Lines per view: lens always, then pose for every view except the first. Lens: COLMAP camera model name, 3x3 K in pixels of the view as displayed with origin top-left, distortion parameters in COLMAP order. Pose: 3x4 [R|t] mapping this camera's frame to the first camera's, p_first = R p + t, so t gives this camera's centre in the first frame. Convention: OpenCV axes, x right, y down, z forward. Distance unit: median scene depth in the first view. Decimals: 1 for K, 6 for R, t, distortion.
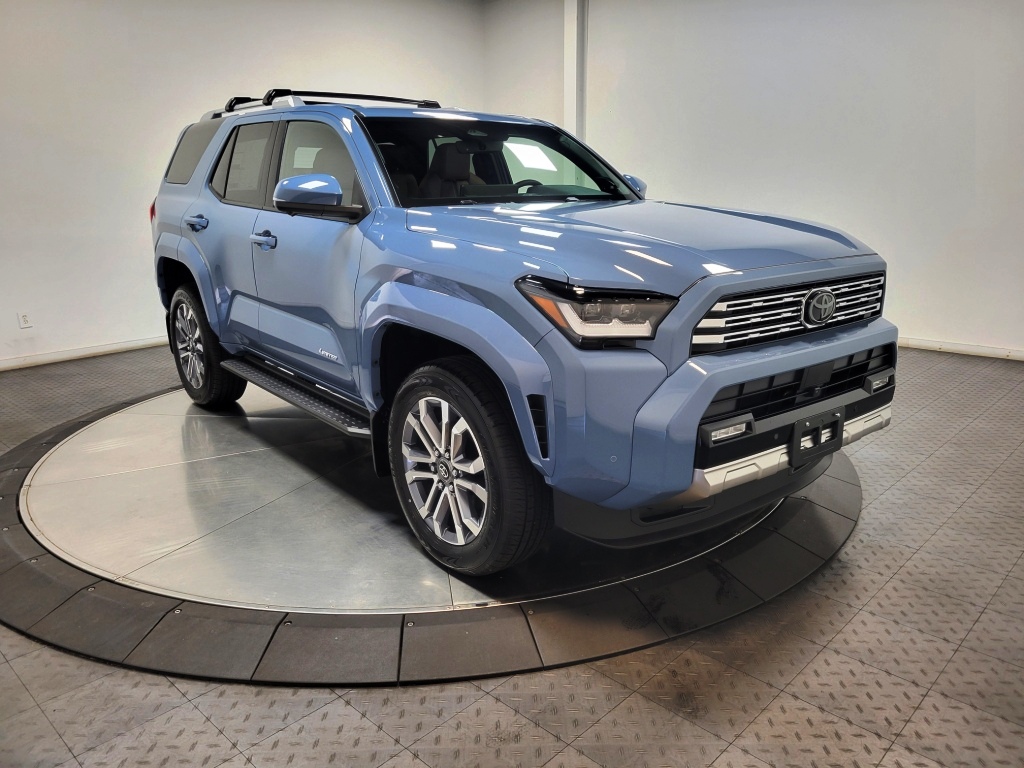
lens RADIAL K [[763.8, 0, 518.0], [0, 763.8, 387.6], [0, 0, 1]] dist [0.014444, -0.035973]
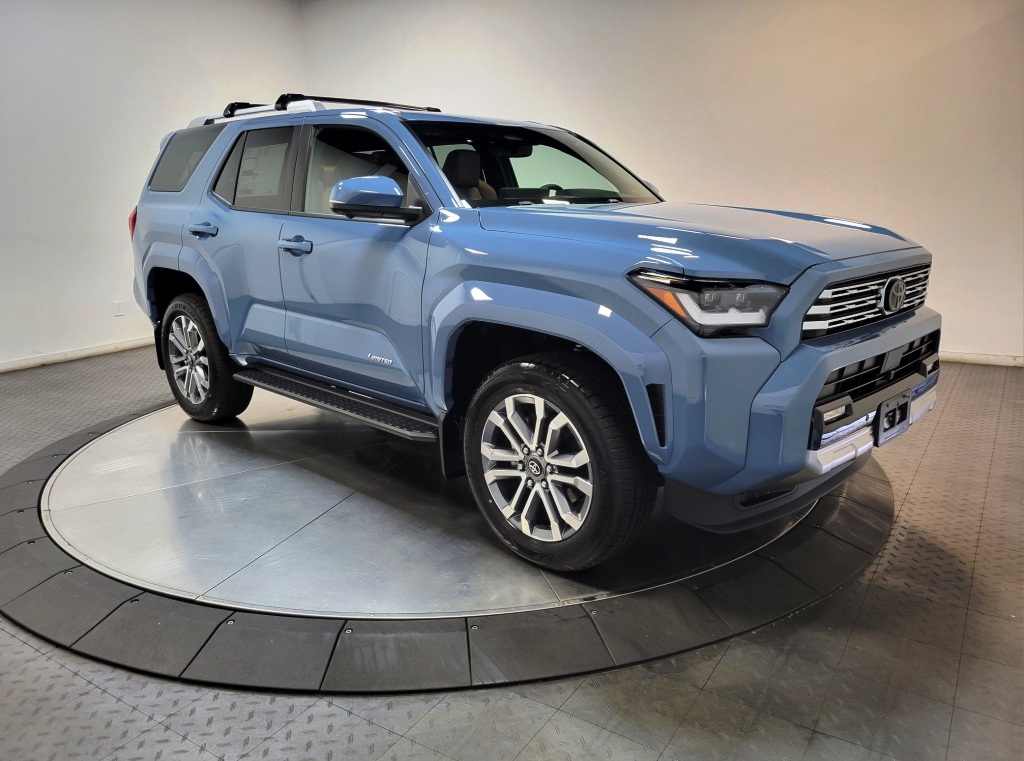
lens RADIAL K [[763.8, 0, 512.7], [0, 763.8, 376.6], [0, 0, 1]] dist [0.014444, -0.035973]
pose [[0.992518, -0.032501, 0.117690, -0.226822], [0.036452, 0.998836, -0.031577, 0.019575], [-0.116527, 0.035631, 0.992548, 0.007794]]
